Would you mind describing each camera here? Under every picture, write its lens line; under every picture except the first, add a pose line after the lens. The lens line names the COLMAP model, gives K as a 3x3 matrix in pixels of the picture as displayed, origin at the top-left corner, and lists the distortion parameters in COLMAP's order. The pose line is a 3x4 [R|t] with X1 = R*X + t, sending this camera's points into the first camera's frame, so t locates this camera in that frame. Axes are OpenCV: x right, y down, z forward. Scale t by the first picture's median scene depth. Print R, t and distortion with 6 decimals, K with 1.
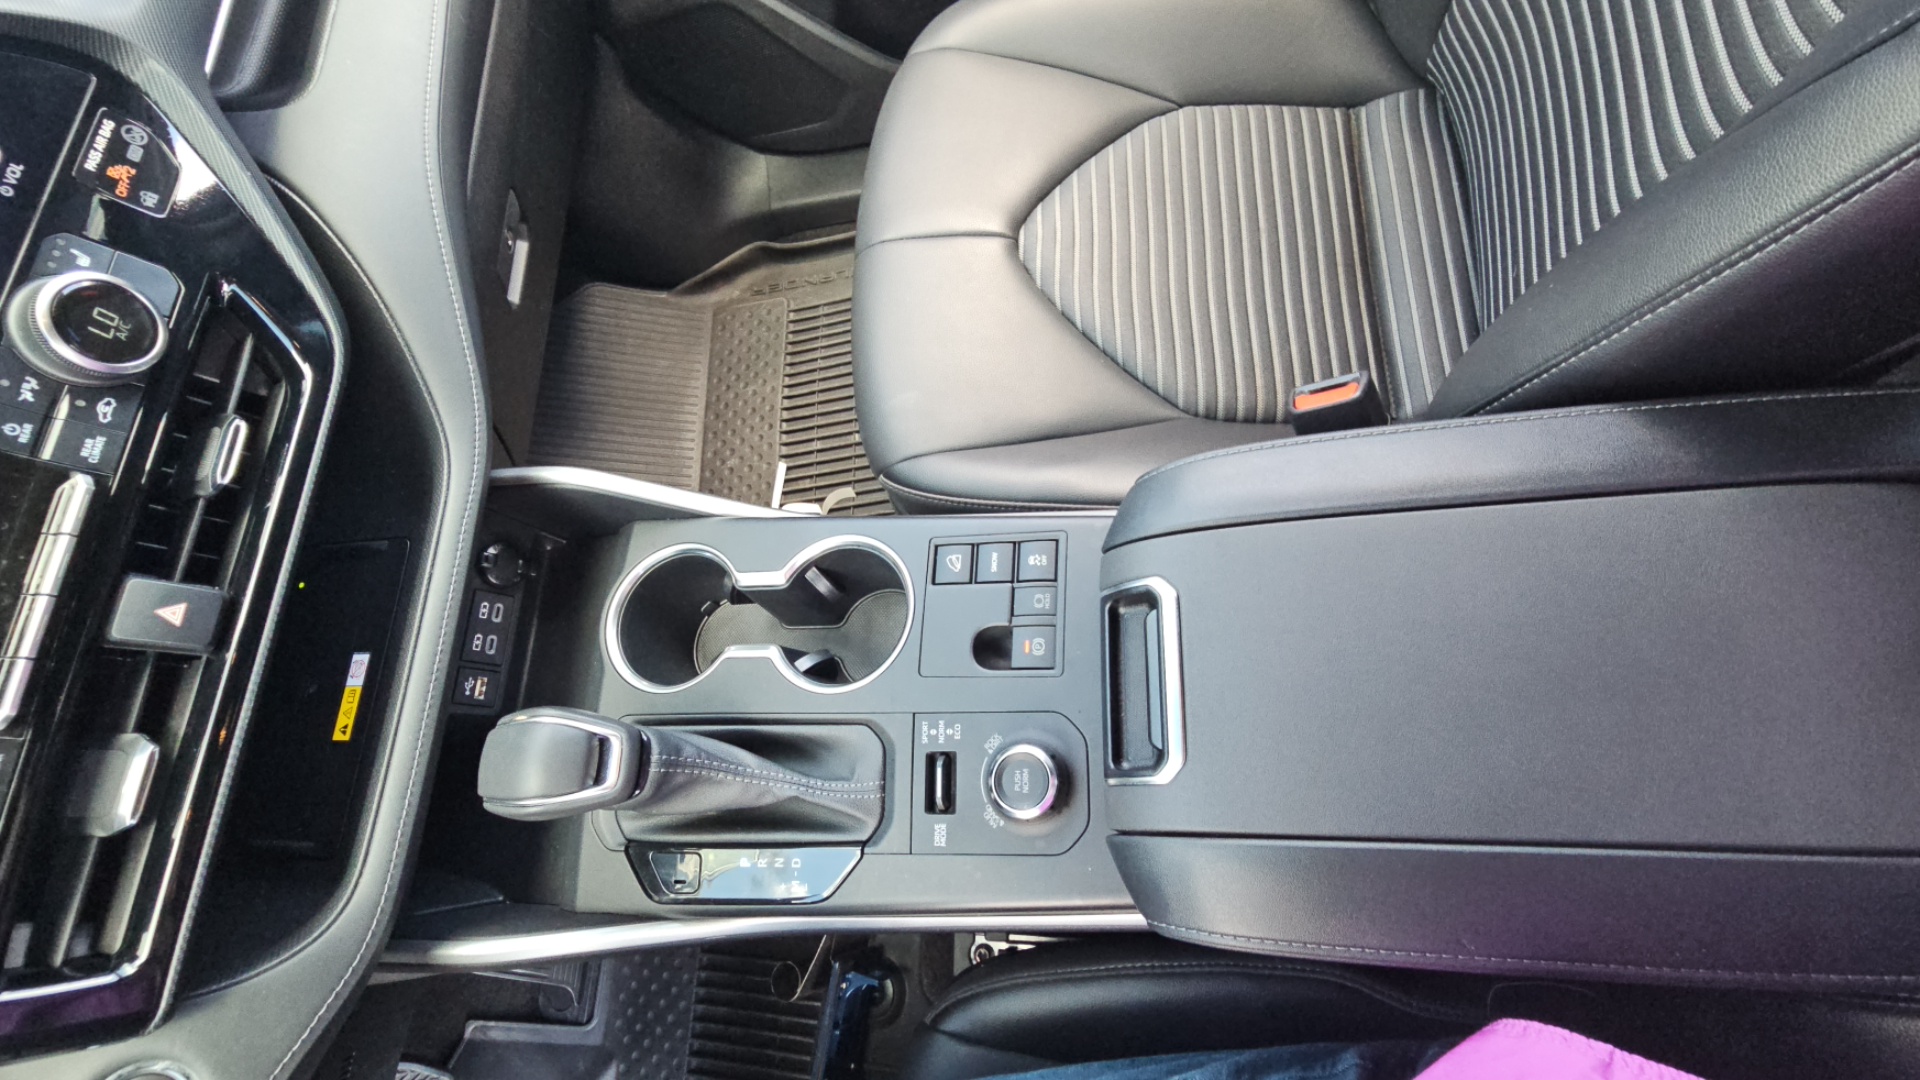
lens RADIAL K [[858.9, 0, 978.3], [0, 858.9, 542.7], [0, 0, 1]] dist [0.008228, -0.007644]
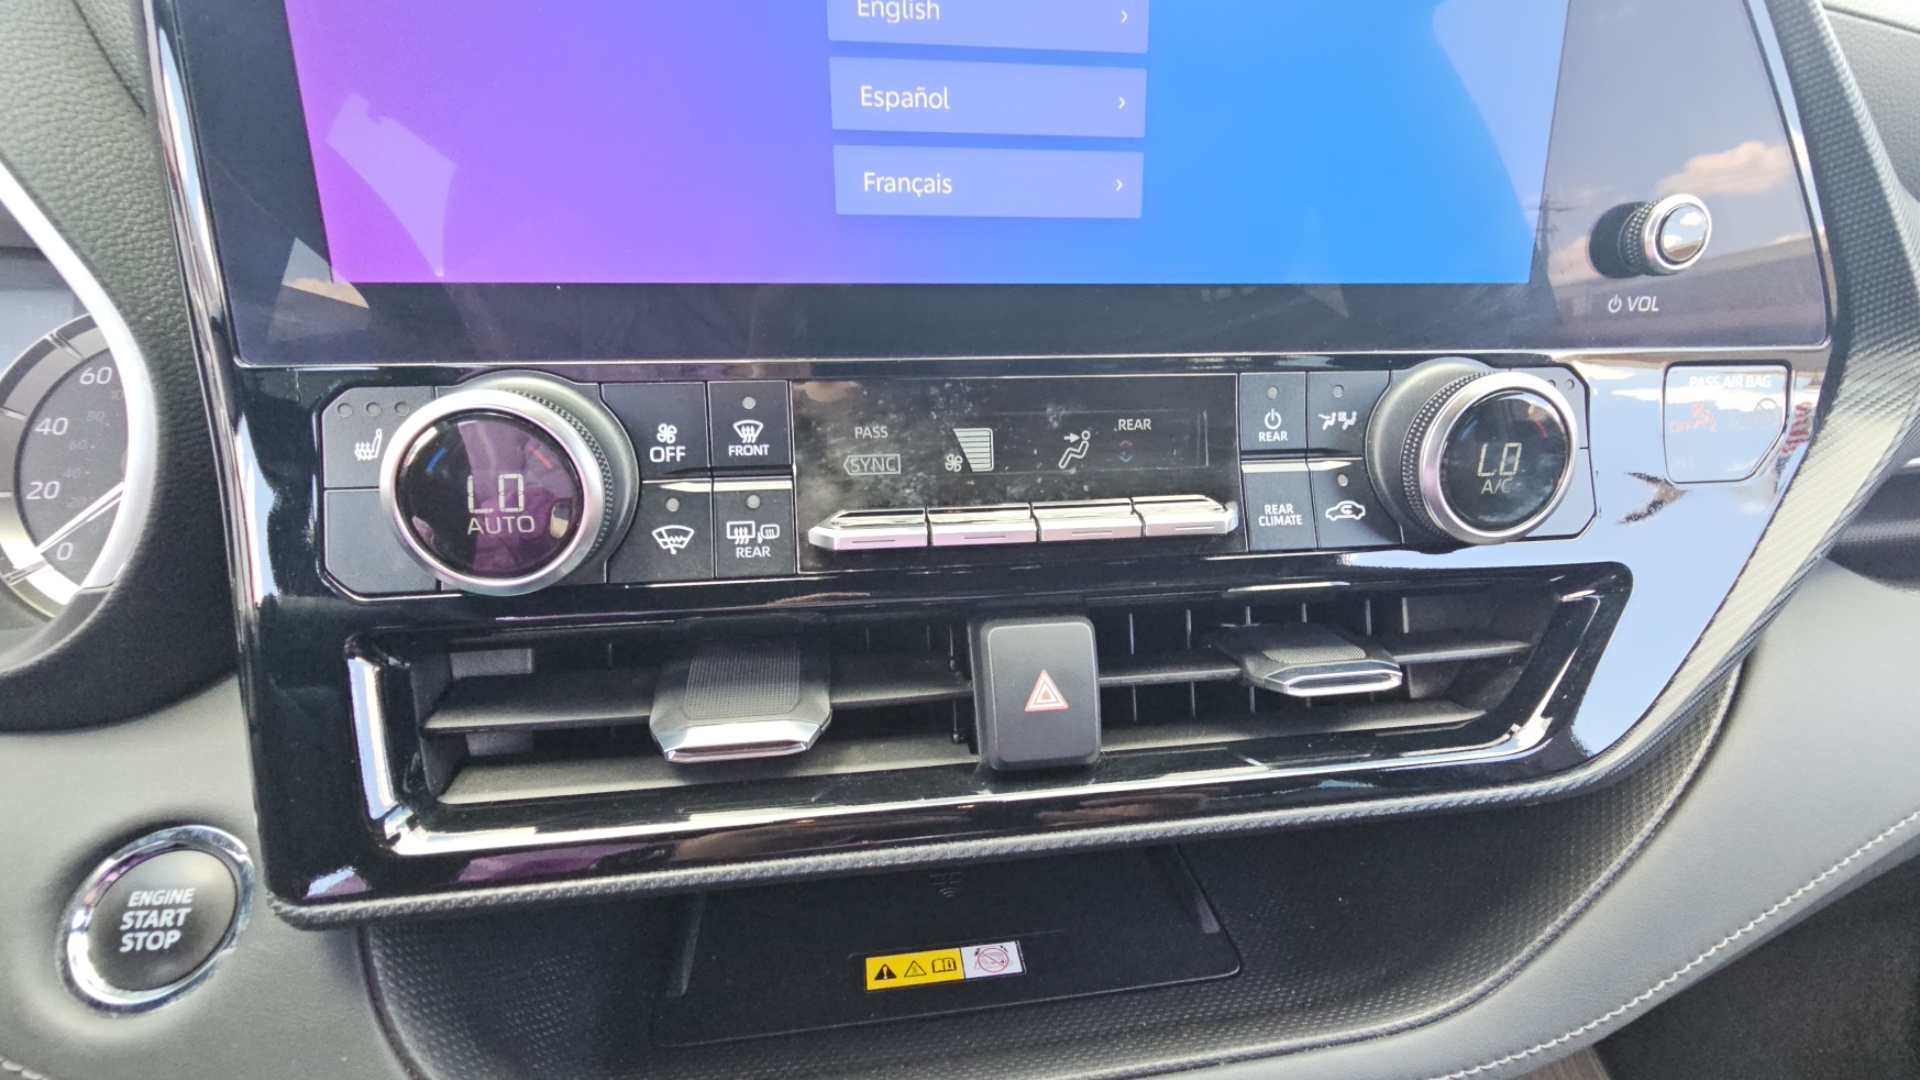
lens RADIAL K [[858.9, 0, 980.9], [0, 858.9, 555.4], [0, 0, 1]] dist [0.008228, -0.007644]
pose [[0.176359, 0.606847, -0.775006, -0.547476], [-0.954161, 0.298818, 0.016854, 0.081412], [0.241813, 0.736508, 0.631729, 0.552820]]
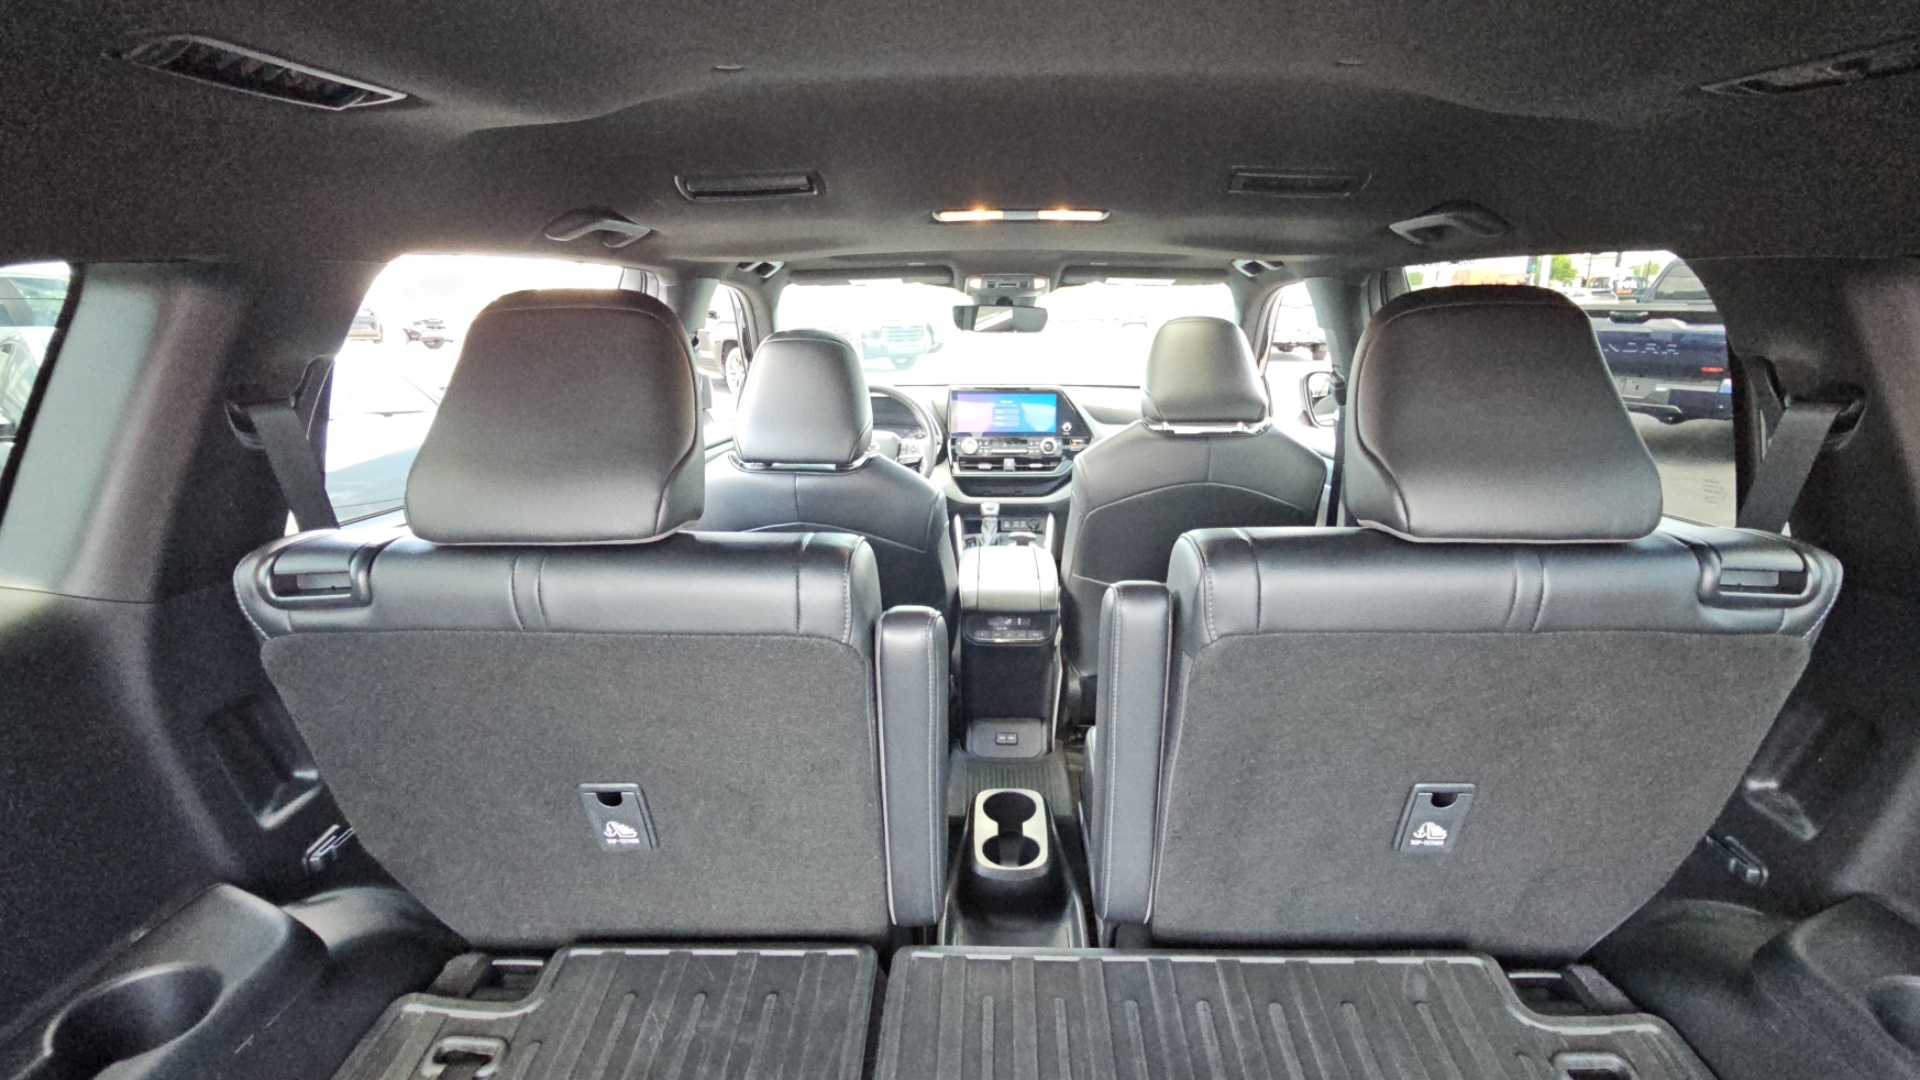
lens RADIAL K [[858.9, 0, 972.2], [0, 858.9, 544.9], [0, 0, 1]] dist [0.008228, -0.007644]
pose [[0.007868, 0.524148, -0.851591, 4.798212], [-0.950503, 0.268454, 0.156450, -0.492470], [0.310616, 0.808208, 0.500317, -1.818202]]
